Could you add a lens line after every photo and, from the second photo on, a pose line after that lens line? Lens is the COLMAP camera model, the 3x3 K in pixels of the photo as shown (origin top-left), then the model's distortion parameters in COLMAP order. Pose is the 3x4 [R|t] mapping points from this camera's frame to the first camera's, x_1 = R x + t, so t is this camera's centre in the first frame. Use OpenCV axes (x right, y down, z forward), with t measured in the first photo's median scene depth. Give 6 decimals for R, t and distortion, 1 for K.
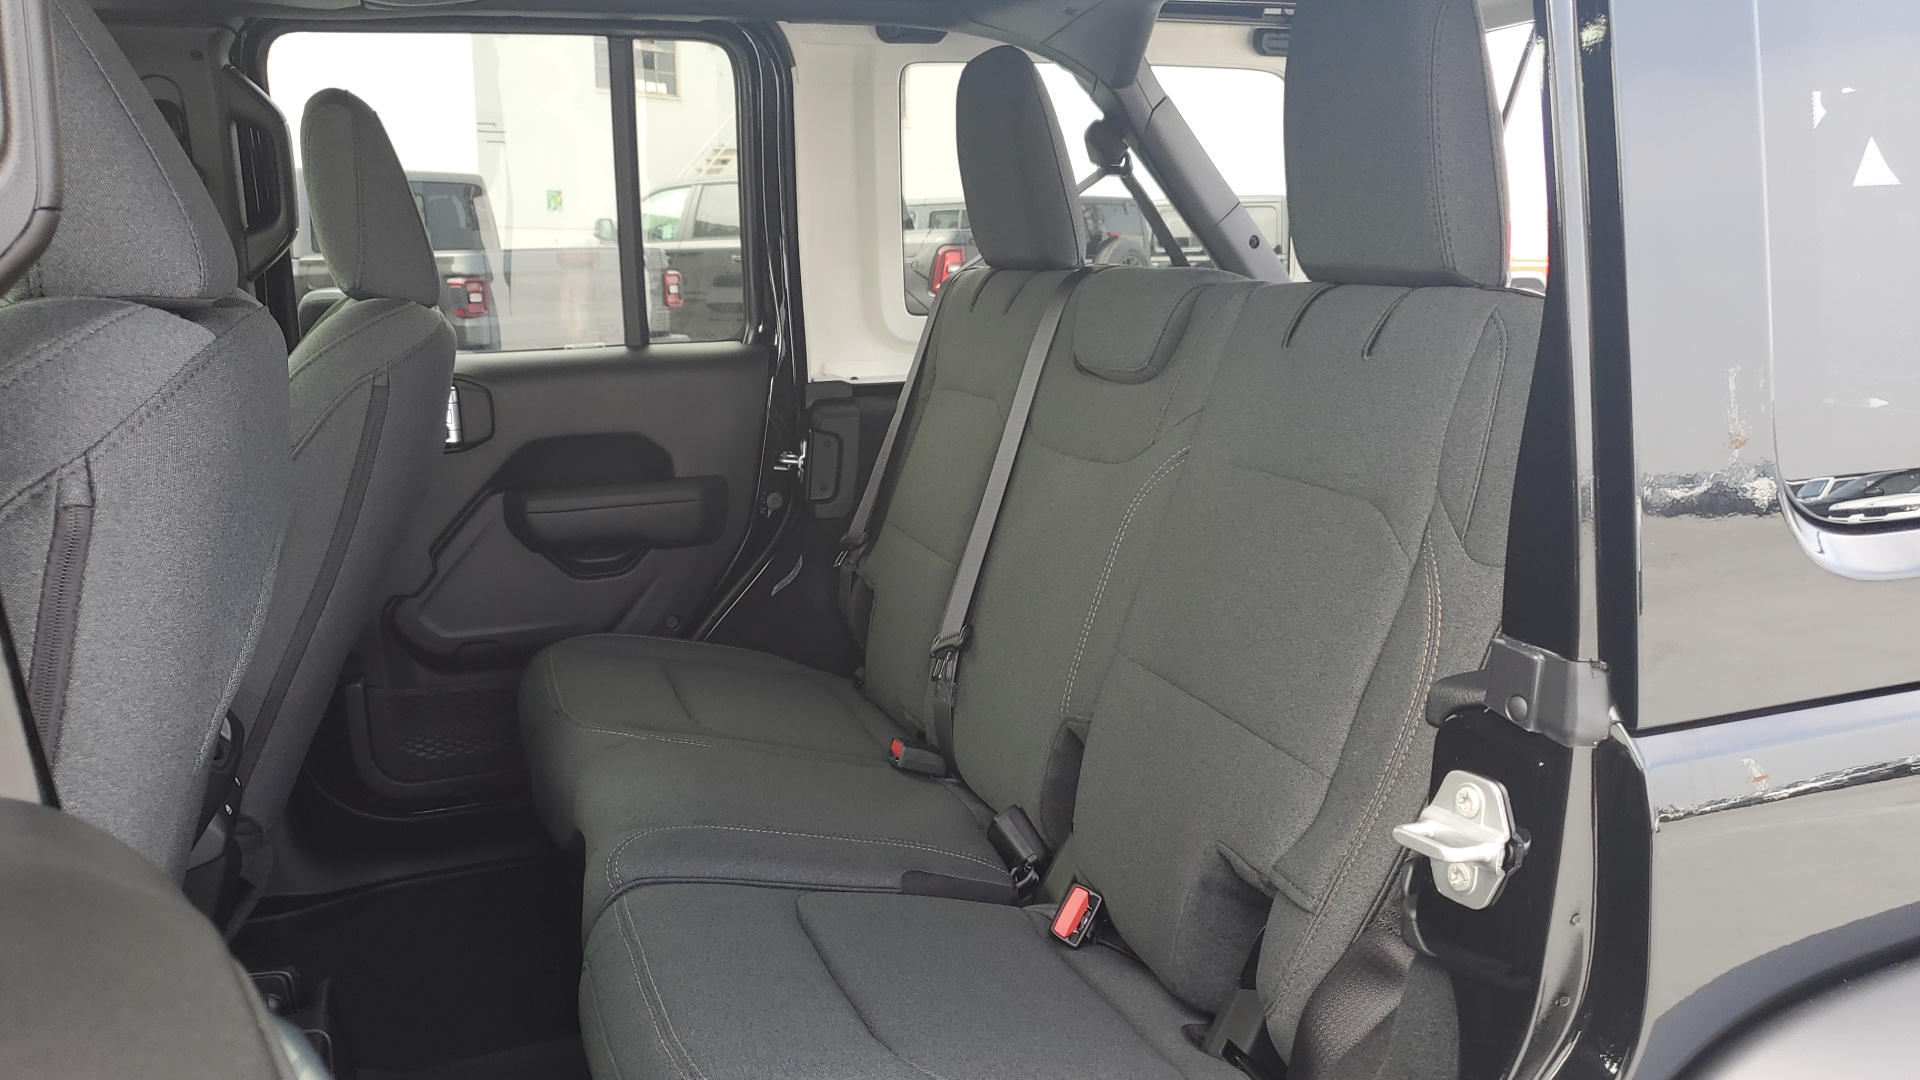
lens RADIAL K [[1524.2, 0, 960.0], [0, 1524.2, 540.0], [0, 0, 1]] dist [0.077320, -0.095708]
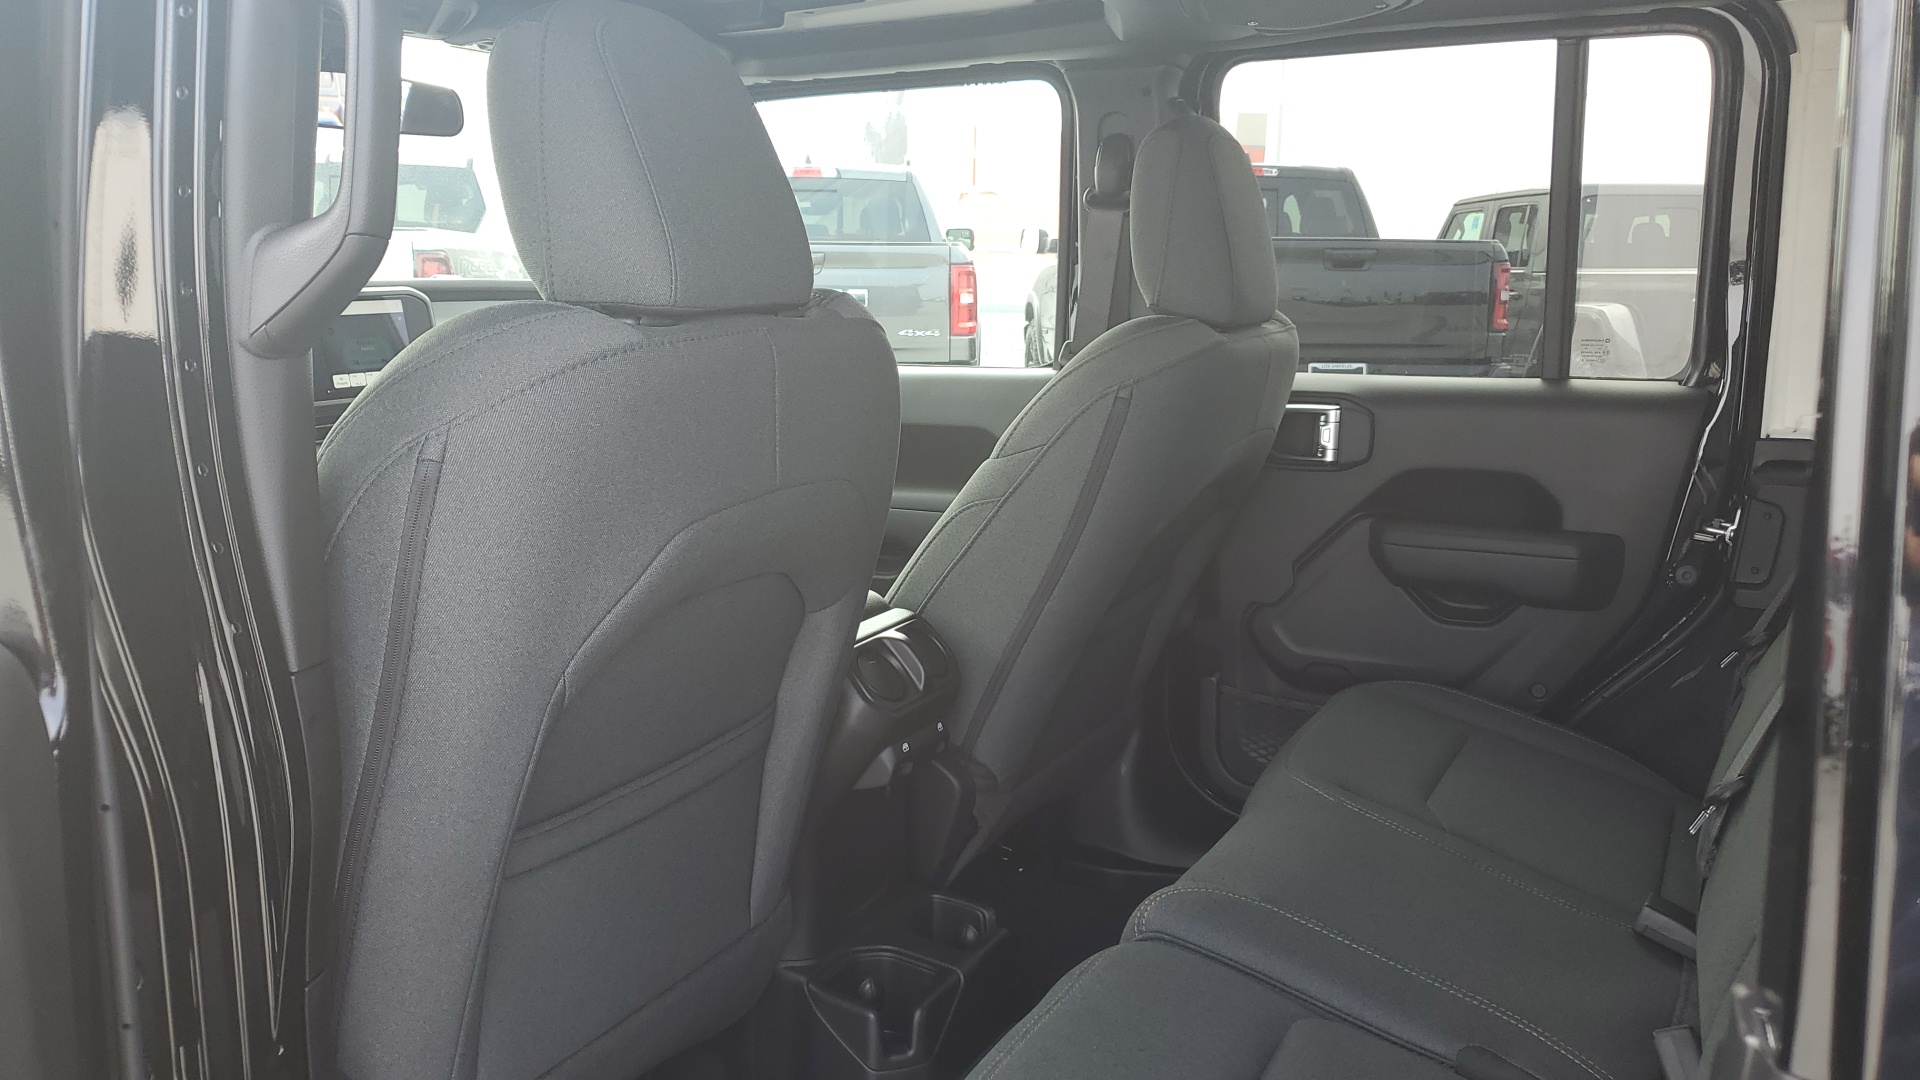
lens RADIAL K [[1489.9, 0, 964.8], [0, 1489.9, 512.3], [0, 0, 1]] dist [-0.001141, -0.003435]
pose [[0.648716, 0.138697, -0.748285, 0.241751], [-0.155895, 0.986620, 0.047722, -0.039688], [0.744892, 0.085696, 0.661658, 0.185028]]
